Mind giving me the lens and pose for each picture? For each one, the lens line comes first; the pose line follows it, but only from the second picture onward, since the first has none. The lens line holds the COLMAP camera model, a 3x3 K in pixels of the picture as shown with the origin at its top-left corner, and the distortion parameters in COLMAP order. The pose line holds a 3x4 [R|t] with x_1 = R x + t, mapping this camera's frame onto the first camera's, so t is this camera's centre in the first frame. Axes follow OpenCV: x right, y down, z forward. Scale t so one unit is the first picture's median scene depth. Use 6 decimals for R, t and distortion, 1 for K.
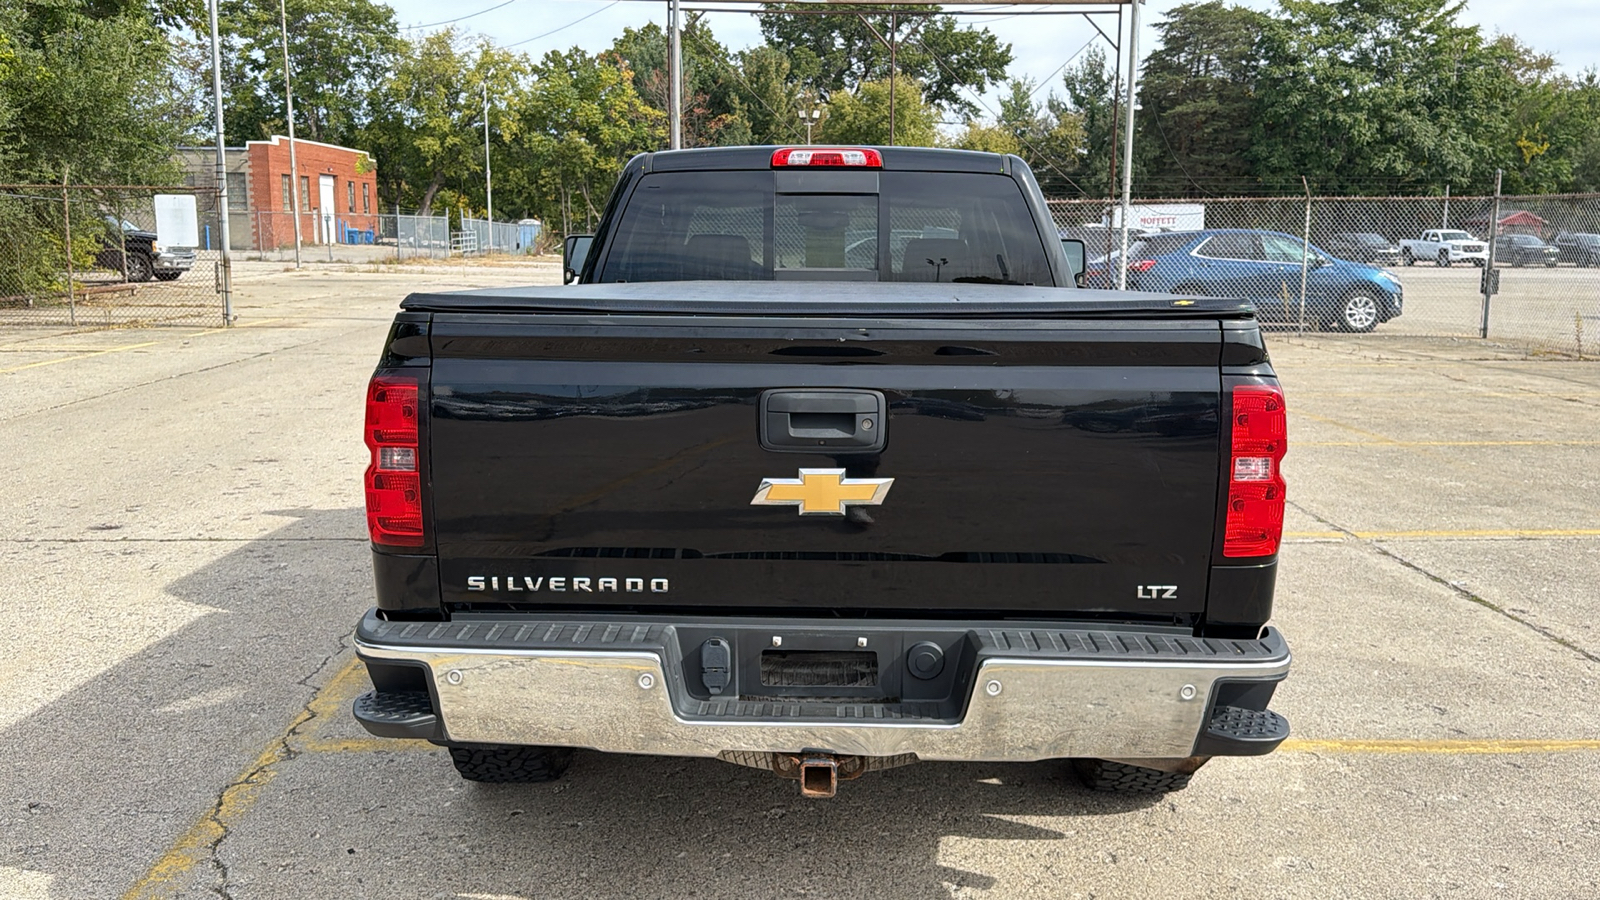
lens RADIAL K [[1367.9, 0, 800.0], [0, 1367.9, 450.0], [0, 0, 1]] dist [0.142607, -0.255984]
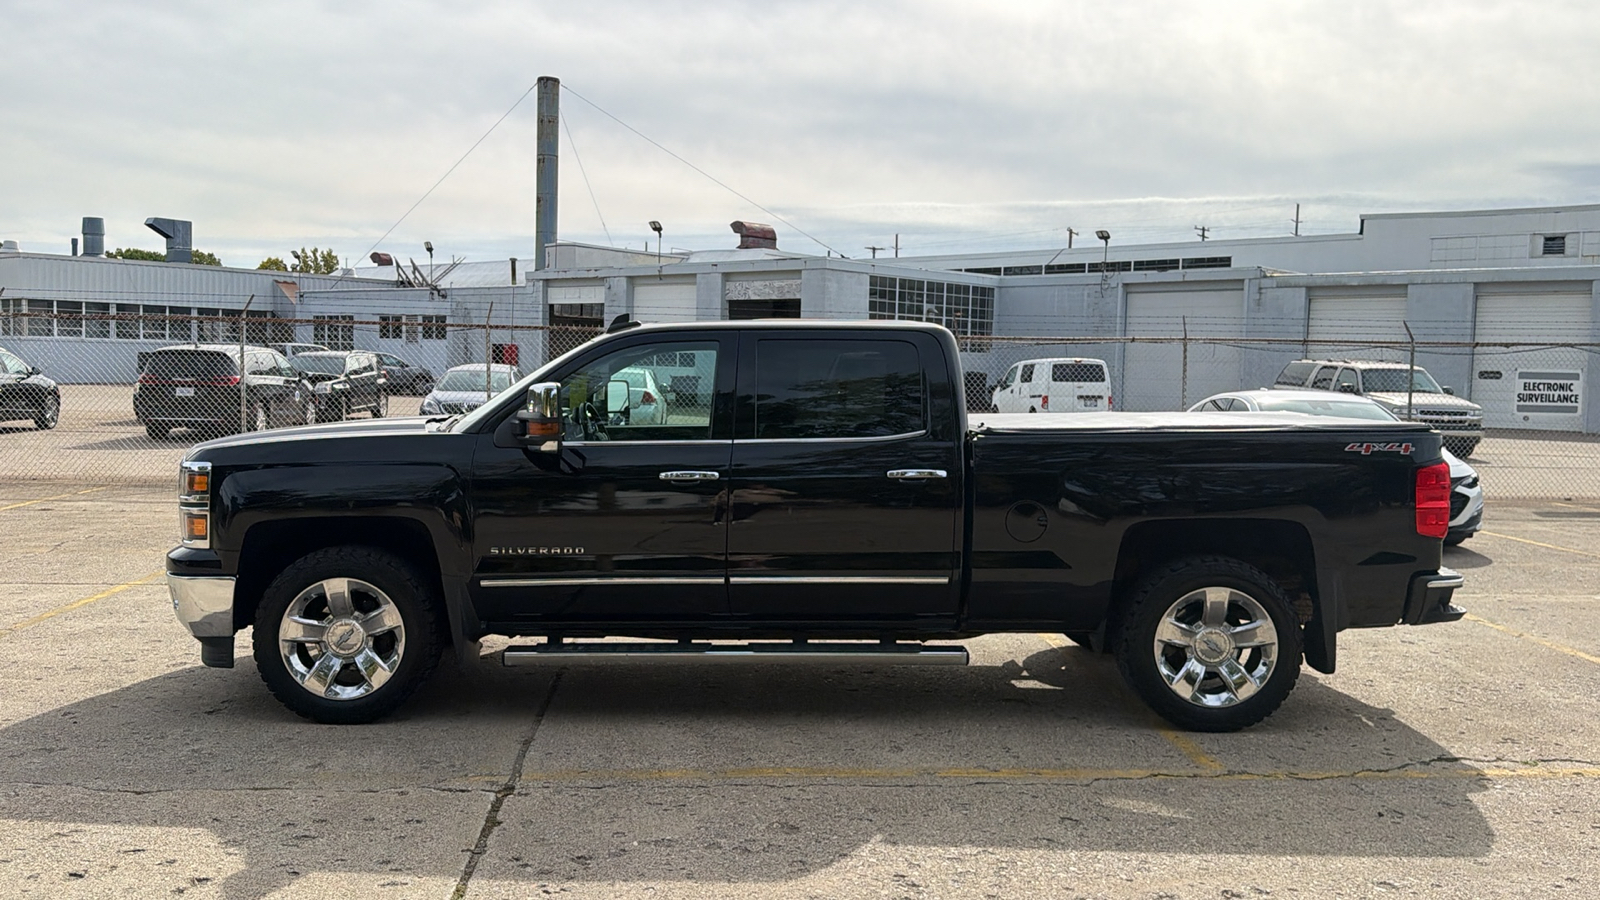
lens RADIAL K [[1376.7, 0, 802.0], [0, 1376.7, 467.8], [0, 0, 1]] dist [0.144457, -0.277685]
pose [[-0.052826, -0.078703, 0.995498, -0.088804], [0.132946, 0.987461, 0.085122, -0.013291], [-0.989714, 0.136844, -0.041700, 0.075355]]
